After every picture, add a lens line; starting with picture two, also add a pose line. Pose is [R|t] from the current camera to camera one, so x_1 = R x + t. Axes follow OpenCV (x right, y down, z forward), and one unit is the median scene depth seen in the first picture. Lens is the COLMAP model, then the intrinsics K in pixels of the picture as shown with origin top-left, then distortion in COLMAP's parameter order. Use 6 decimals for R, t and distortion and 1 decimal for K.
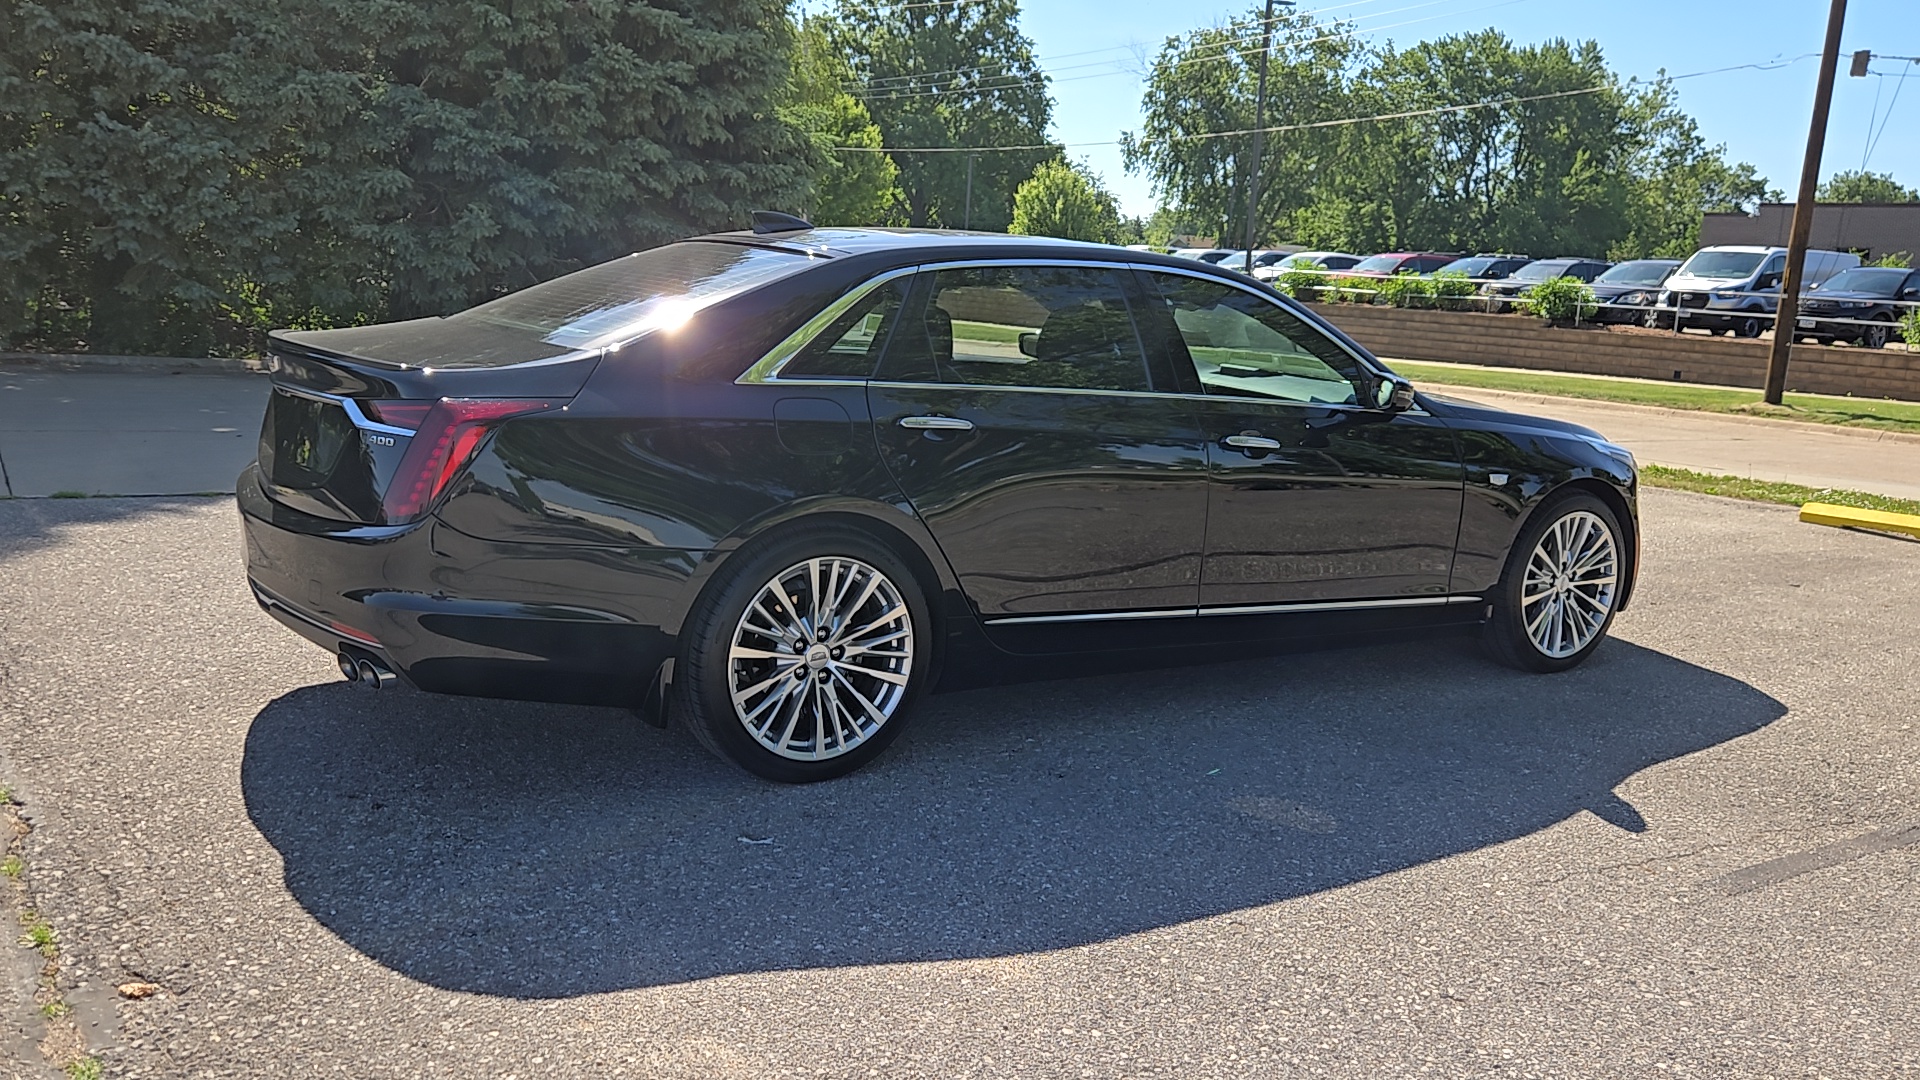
lens RADIAL K [[1614.2, 0, 954.5], [0, 1614.2, 550.3], [0, 0, 1]] dist [0.014675, 0.011028]
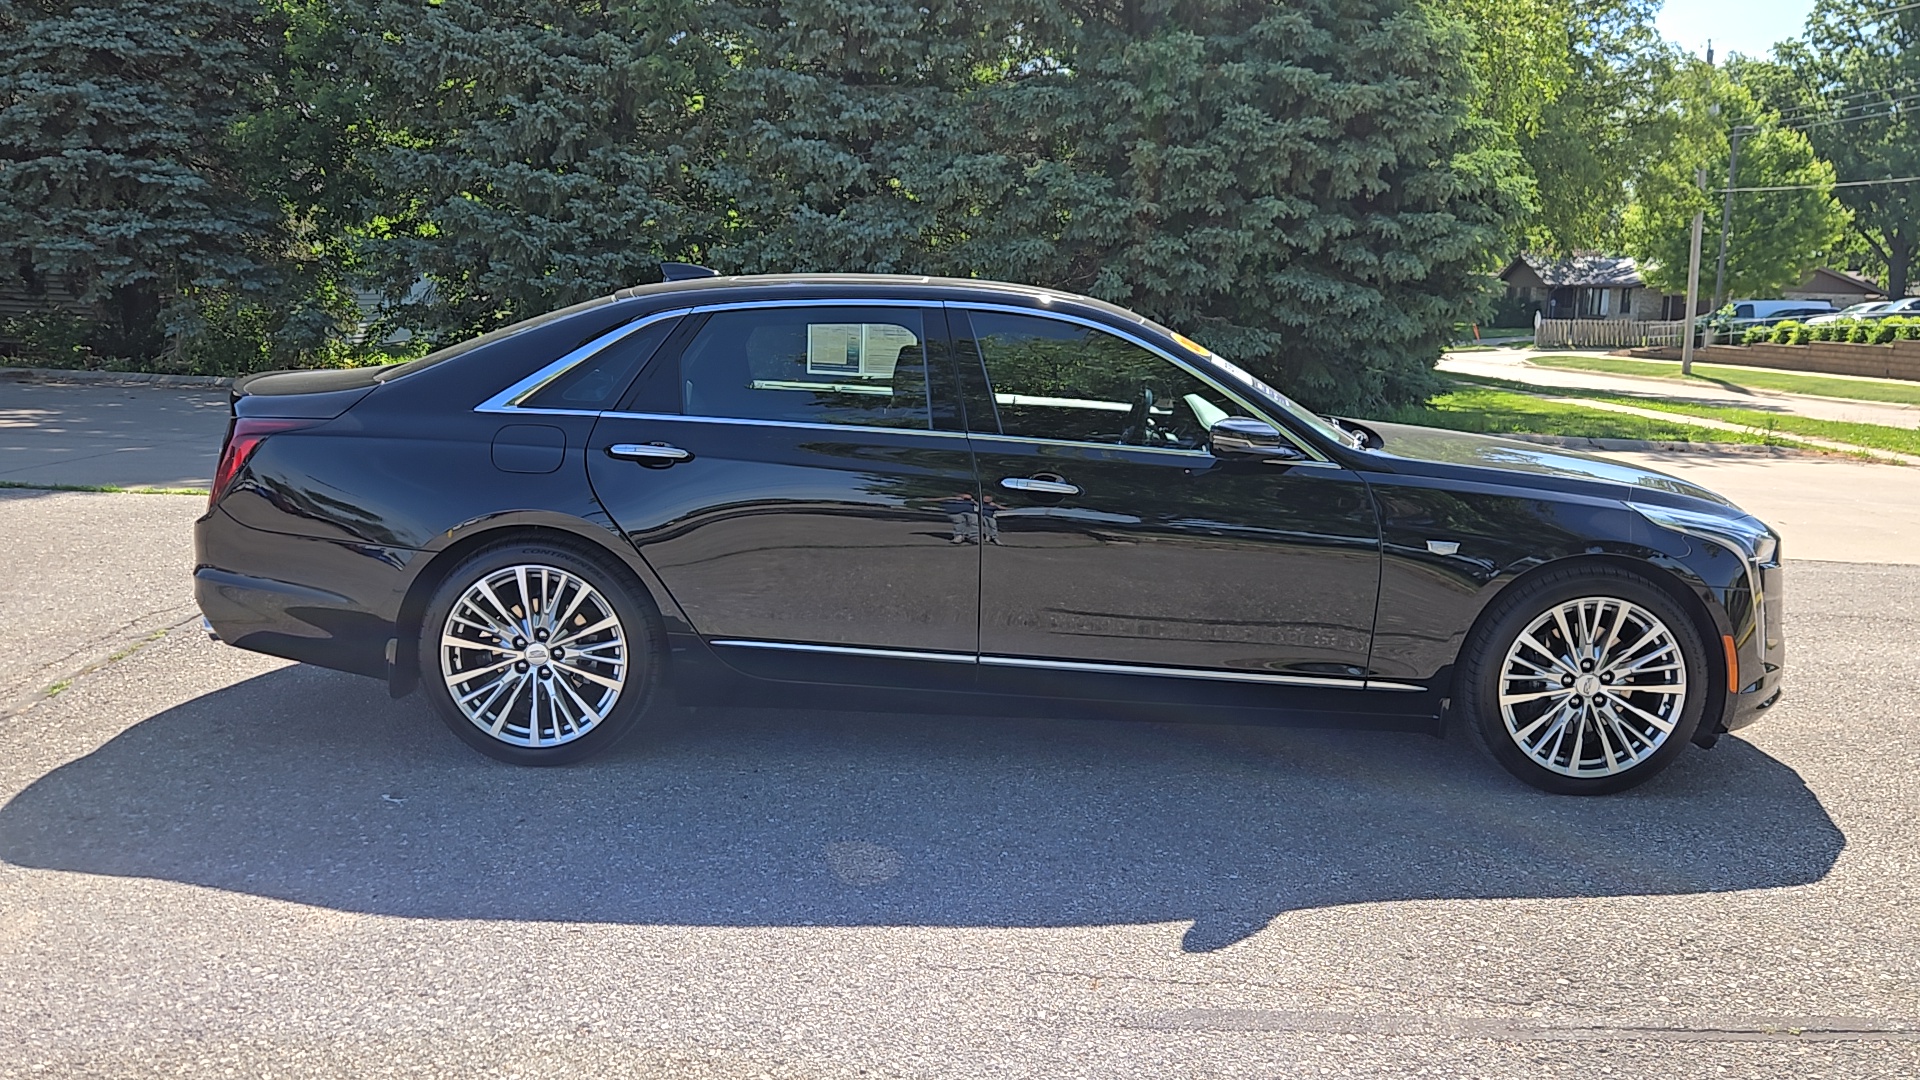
lens RADIAL K [[1627.1, 0, 960.0], [0, 1627.1, 540.0], [0, 0, 1]] dist [0.003517, -0.005841]
pose [[0.831473, 0.055308, -0.552805, 0.567959], [-0.080031, 0.996578, -0.020666, -0.009984], [0.549770, 0.061425, 0.833055, 0.154403]]
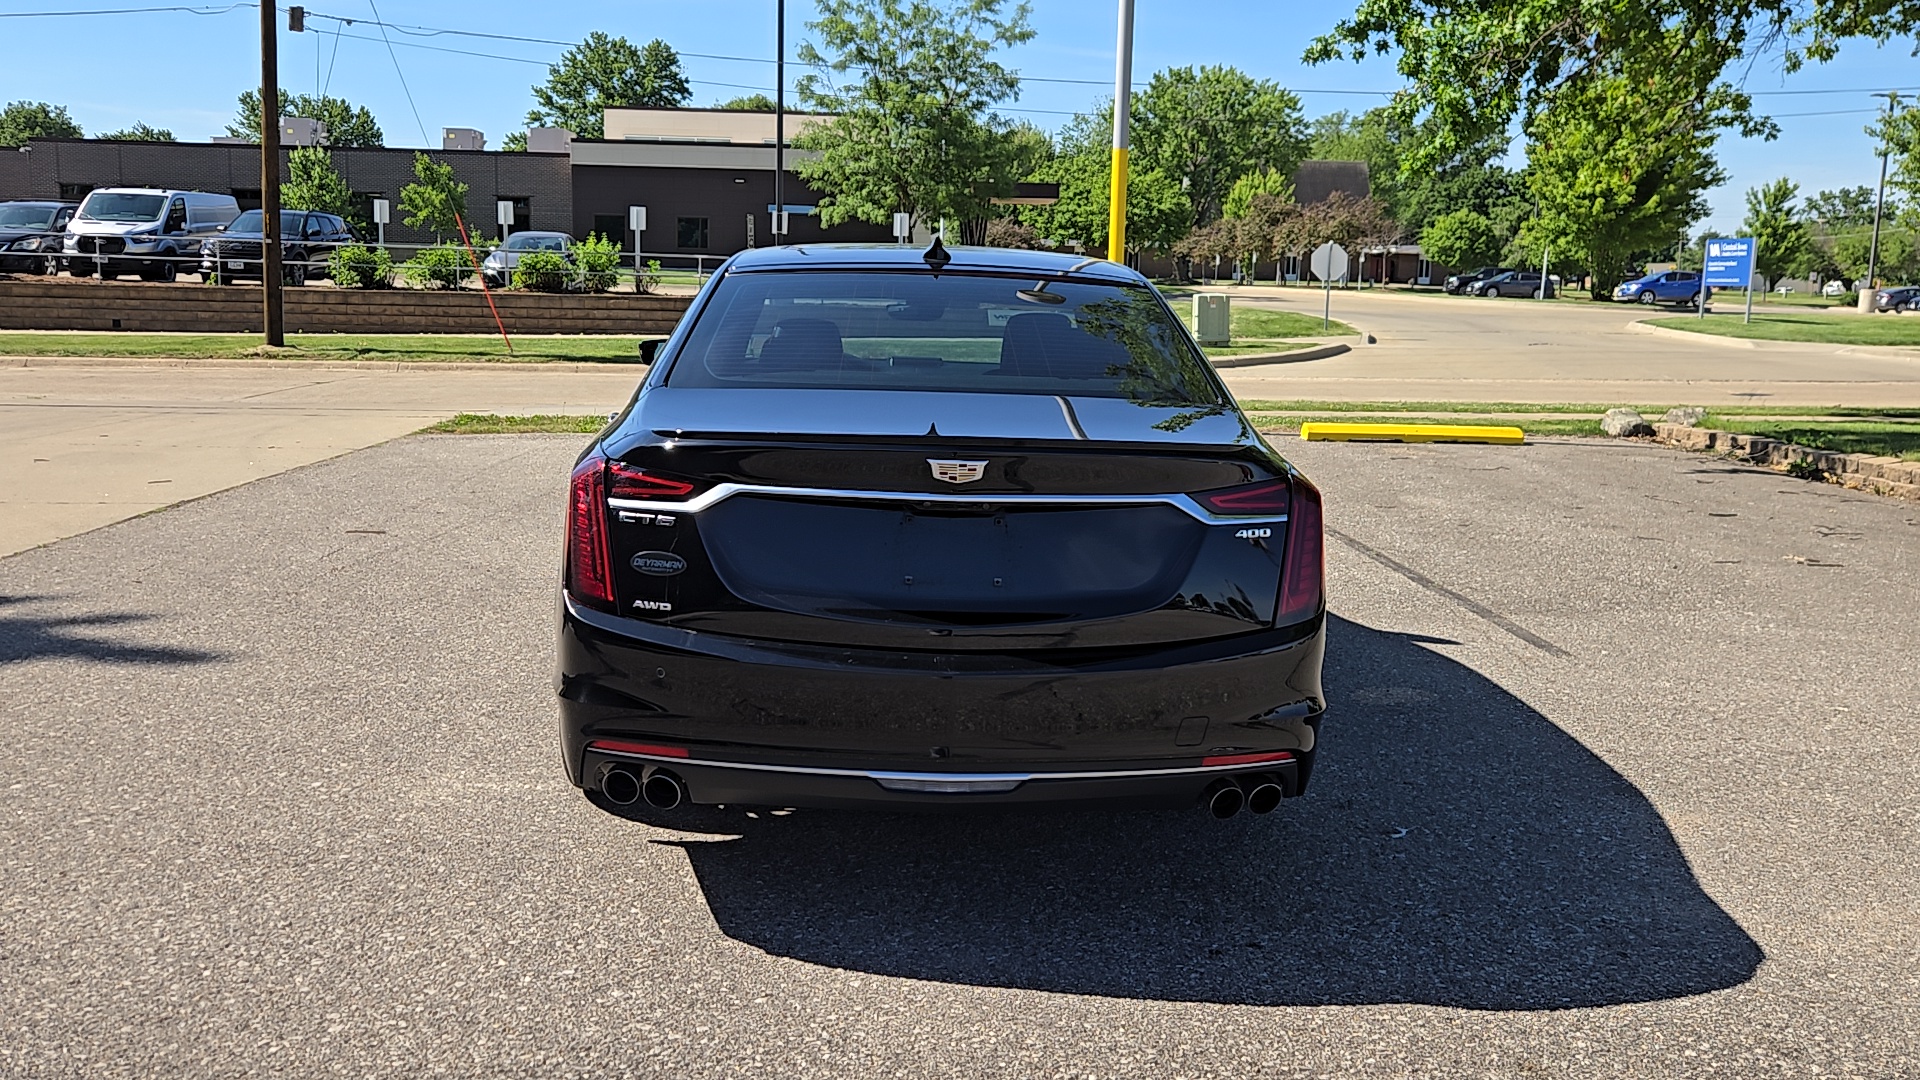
lens RADIAL K [[1614.2, 0, 954.5], [0, 1614.2, 550.3], [0, 0, 1]] dist [0.014675, 0.011028]
pose [[0.498629, -0.193238, 0.845002, -0.767683], [0.157120, 0.978835, 0.131128, -0.130203], [-0.852457, 0.067383, 0.518437, 0.451253]]
